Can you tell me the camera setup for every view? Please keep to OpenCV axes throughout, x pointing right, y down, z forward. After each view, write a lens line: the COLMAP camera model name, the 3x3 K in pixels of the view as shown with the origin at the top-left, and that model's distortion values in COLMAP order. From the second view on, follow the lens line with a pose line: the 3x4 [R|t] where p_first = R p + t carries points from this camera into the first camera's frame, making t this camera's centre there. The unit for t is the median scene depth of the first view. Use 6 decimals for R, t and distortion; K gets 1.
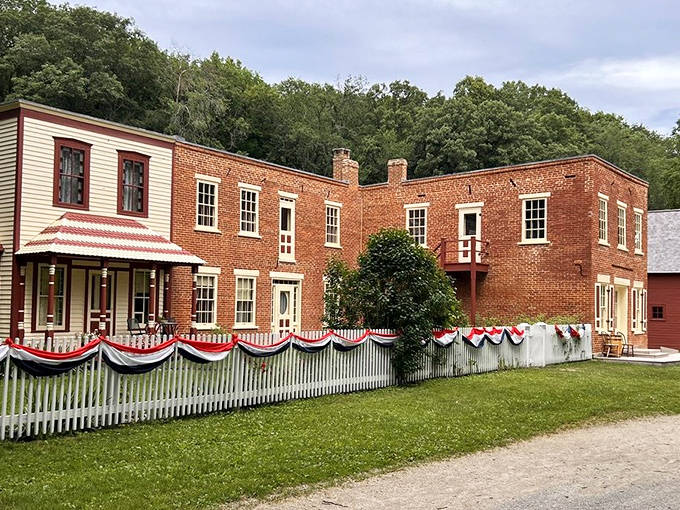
lens RADIAL K [[612.3, 0, 340.0], [0, 612.3, 255.0], [0, 0, 1]] dist [-0.002988, -0.002511]
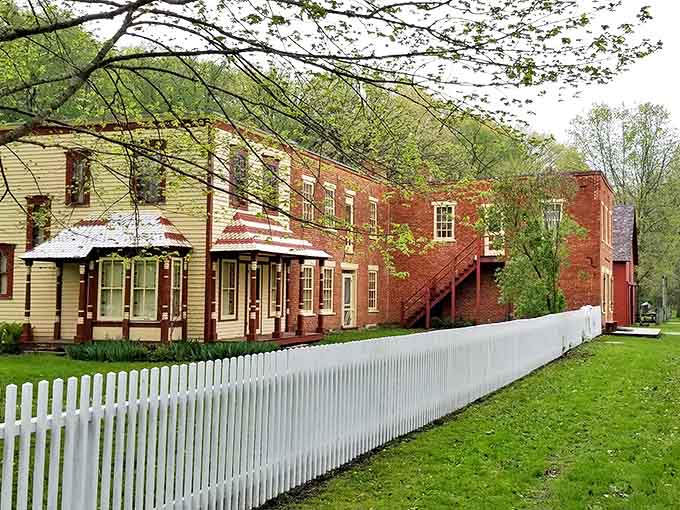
lens RADIAL K [[612.3, 0, 340.0], [0, 612.3, 255.0], [0, 0, 1]] dist [-0.002988, -0.002511]
pose [[0.979171, 0.011186, 0.202727, -0.432529], [-0.018331, 0.999274, 0.033398, -0.029250], [-0.202206, -0.036419, 0.978666, -0.104858]]
